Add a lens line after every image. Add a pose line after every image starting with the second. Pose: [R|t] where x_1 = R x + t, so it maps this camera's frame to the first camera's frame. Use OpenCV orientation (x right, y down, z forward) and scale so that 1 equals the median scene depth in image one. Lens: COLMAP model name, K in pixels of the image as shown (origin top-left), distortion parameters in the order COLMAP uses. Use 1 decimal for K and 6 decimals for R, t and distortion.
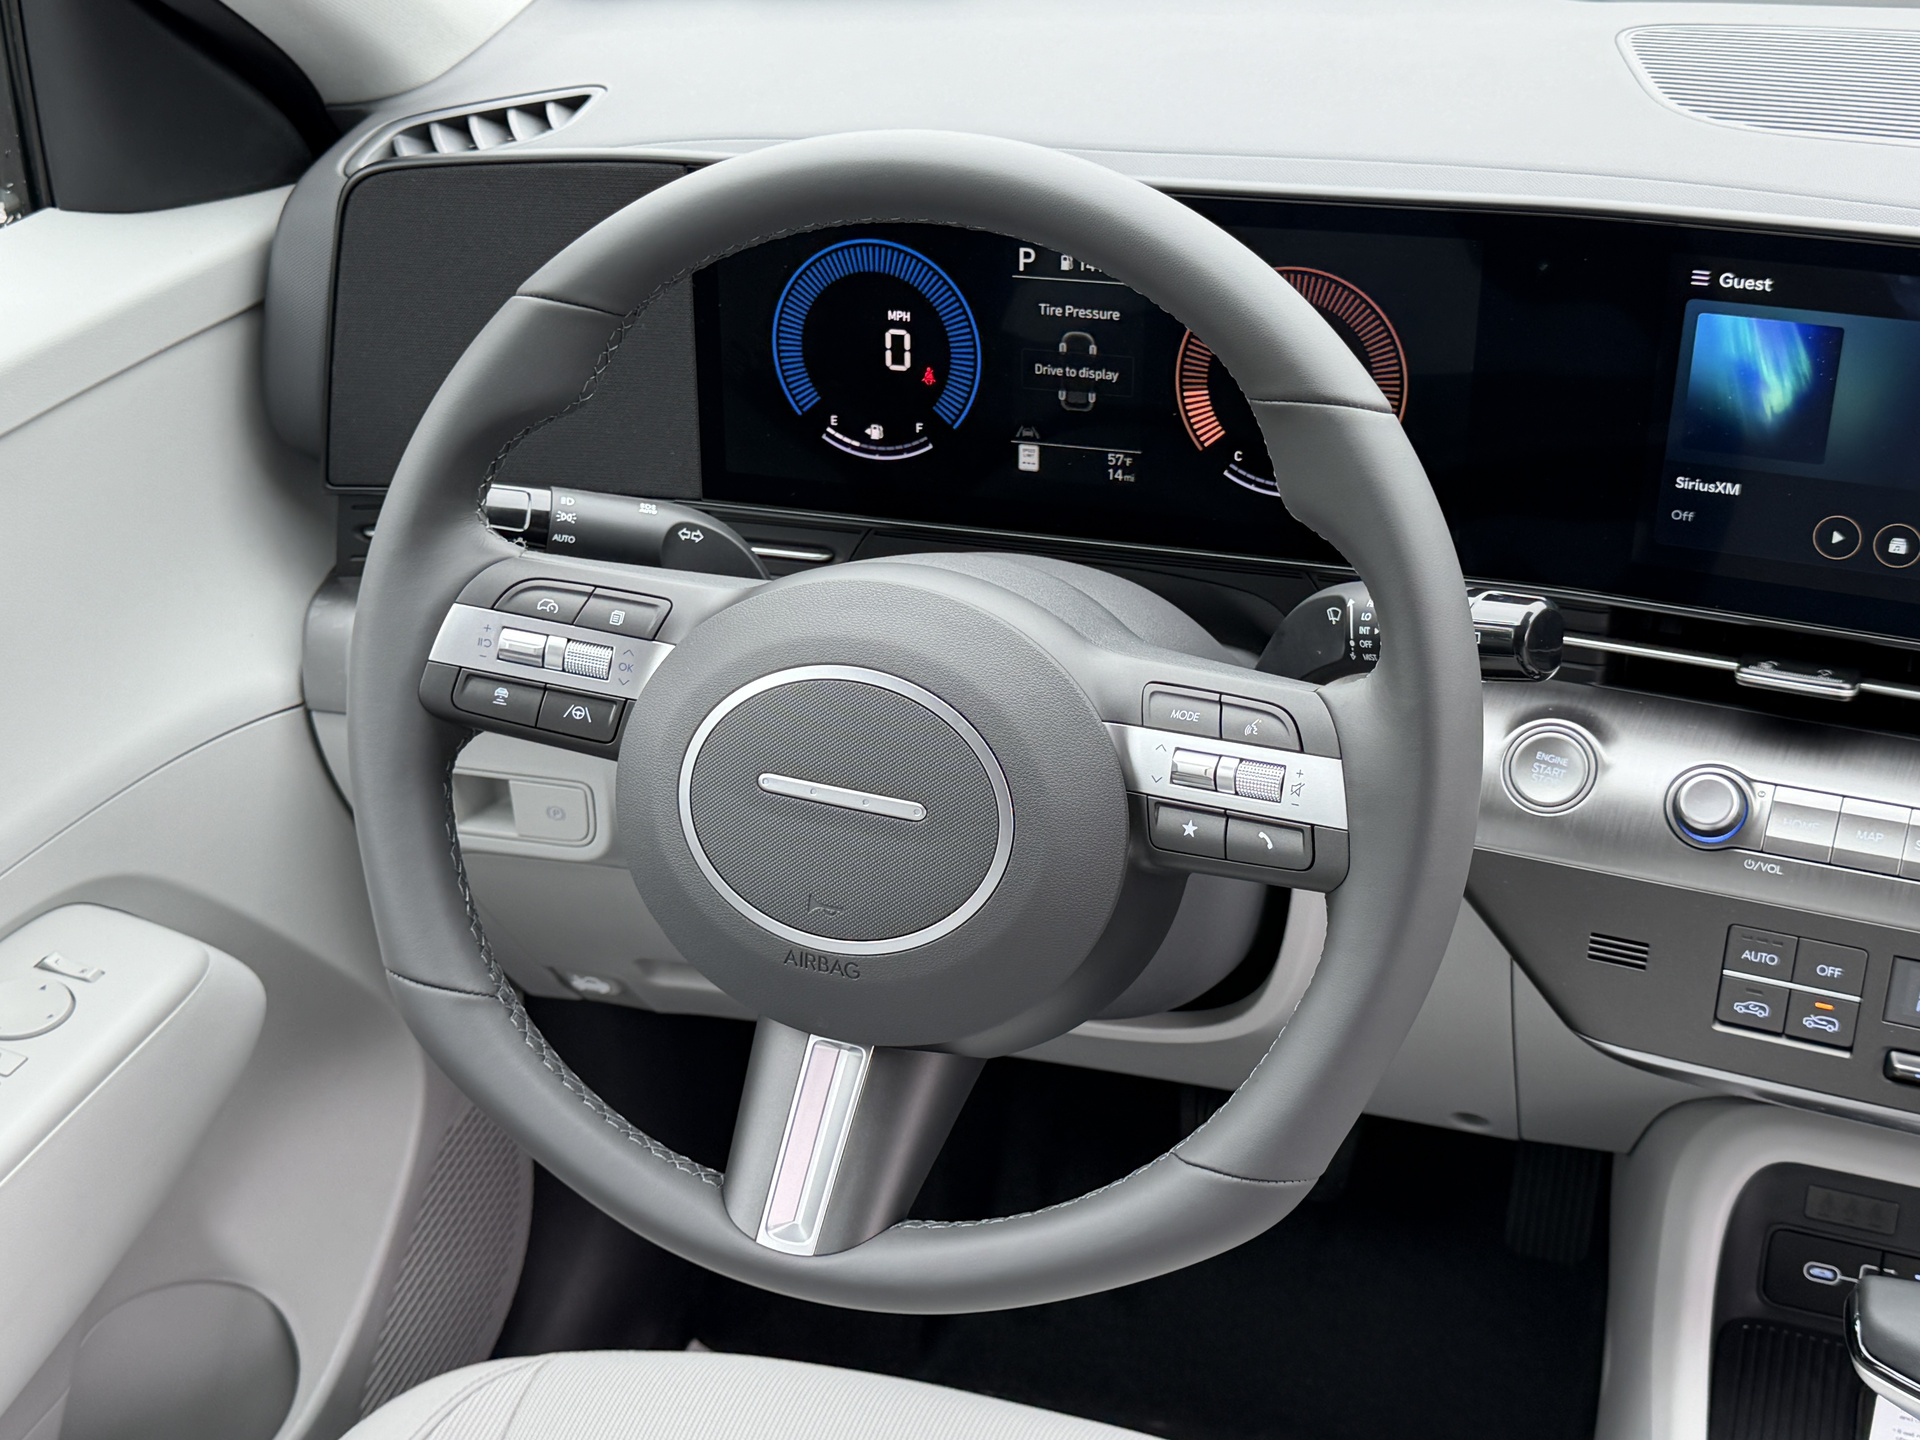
lens RADIAL K [[2486.3, 0, 949.4], [0, 2486.3, 748.5], [0, 0, 1]] dist [0.159057, -0.394968]
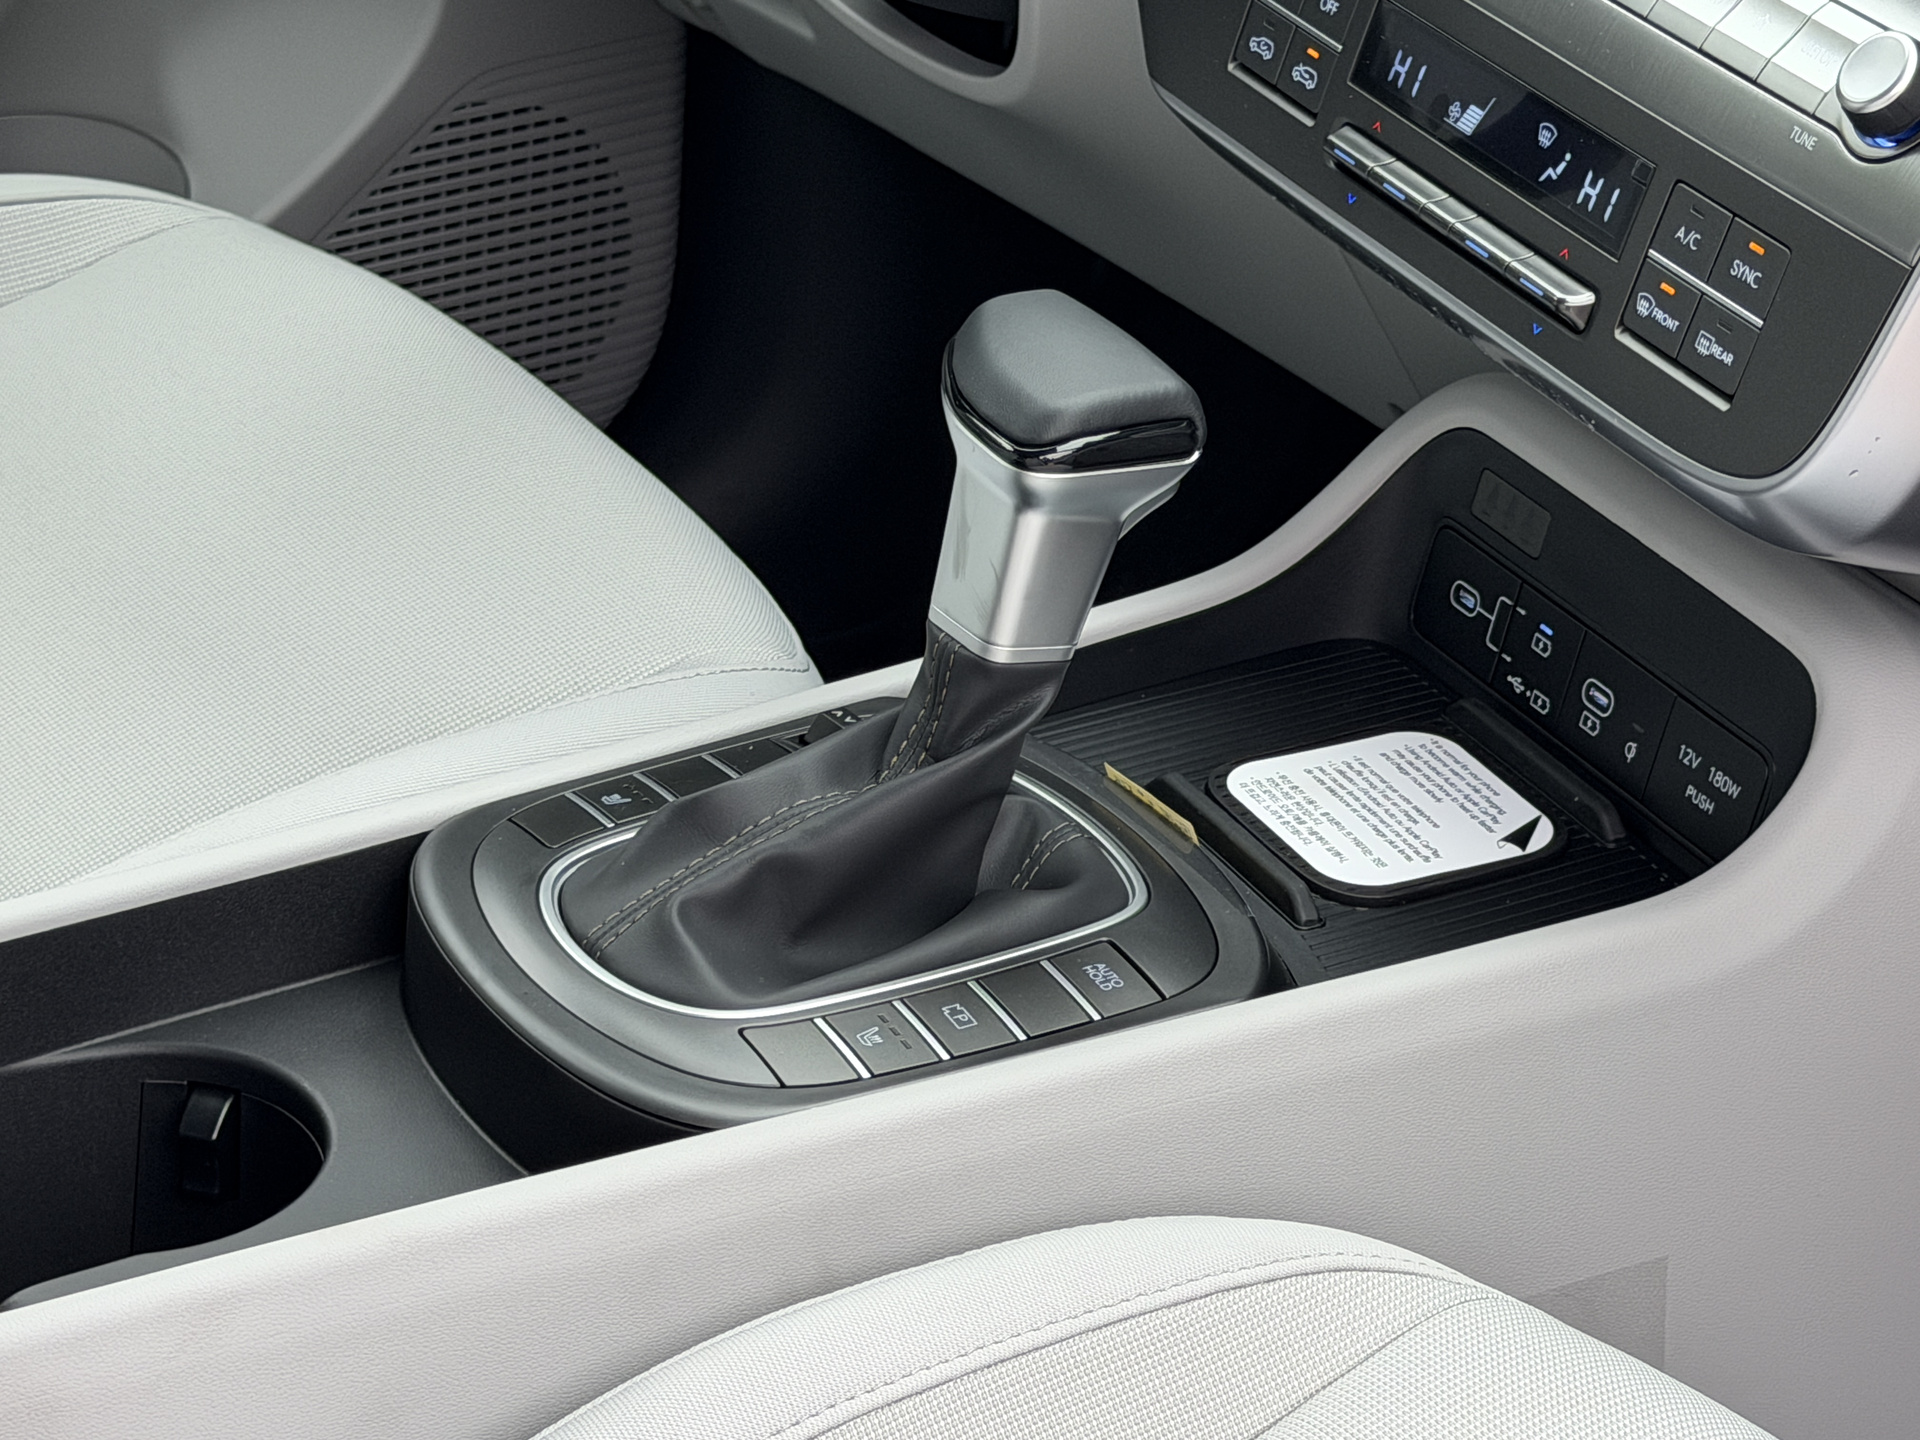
lens RADIAL K [[4513.7, 0, 960.0], [0, 4513.7, 720.0], [0, 0, 1]] dist [0.033181, 0.982997]
pose [[0.772065, 0.366506, -0.519220, 1.018305], [-0.373241, 0.922720, 0.096328, 0.191724], [0.514399, 0.119423, 0.849195, -0.158696]]
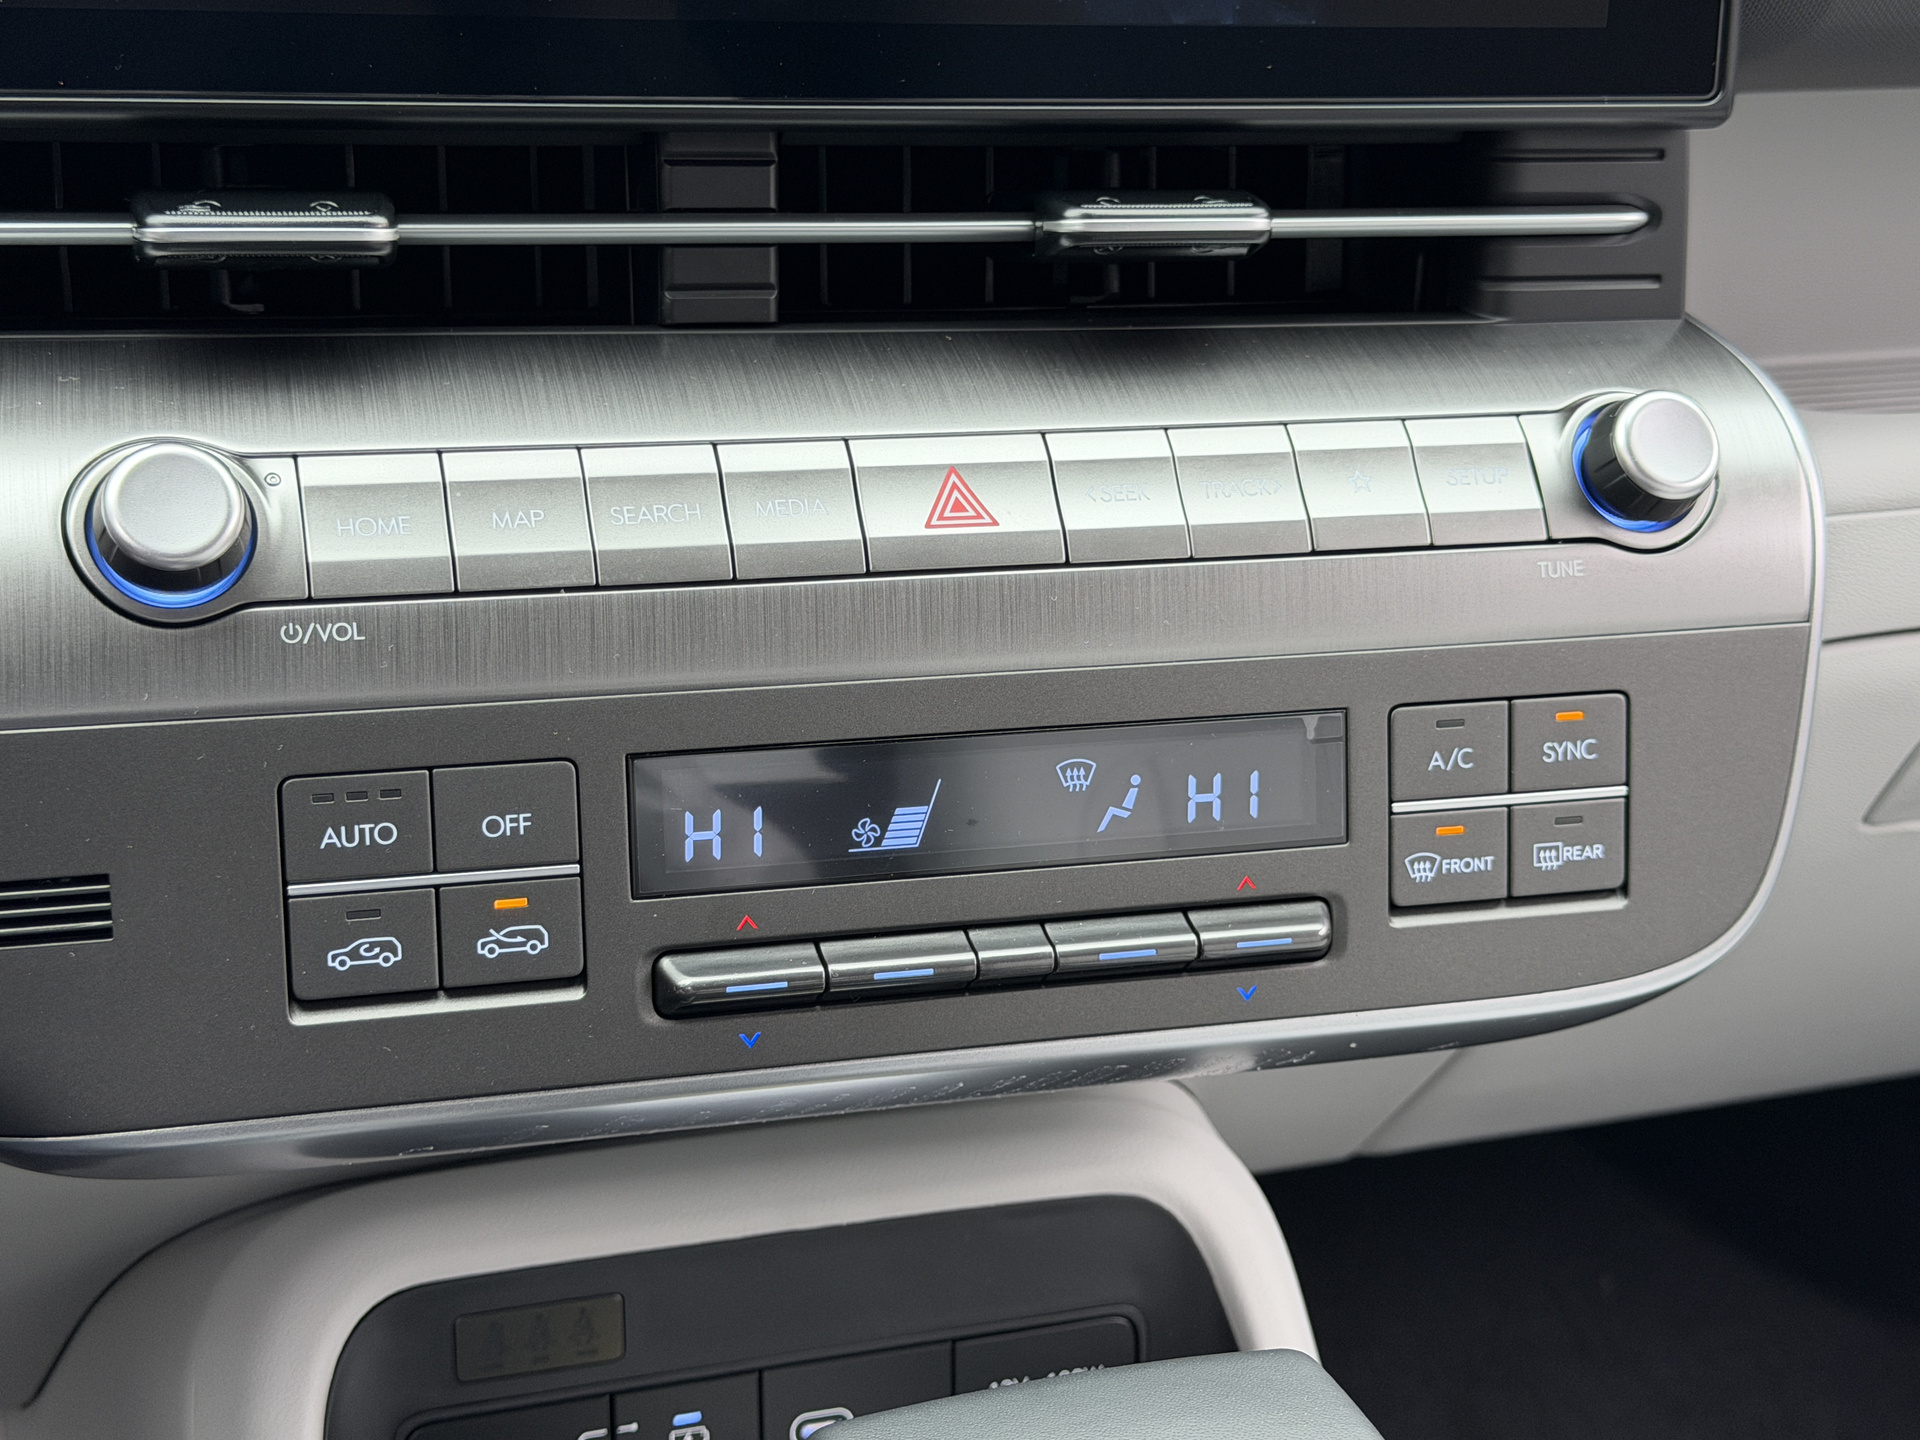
lens RADIAL K [[3075.8, 0, 960.0], [0, 3075.8, 720.0], [0, 0, 1]] dist [0.101091, -0.069596]
pose [[0.735852, -0.197210, 0.647789, 0.049882], [0.231850, 0.972205, 0.032606, 0.069638], [-0.636214, 0.126197, 0.761122, 0.511698]]
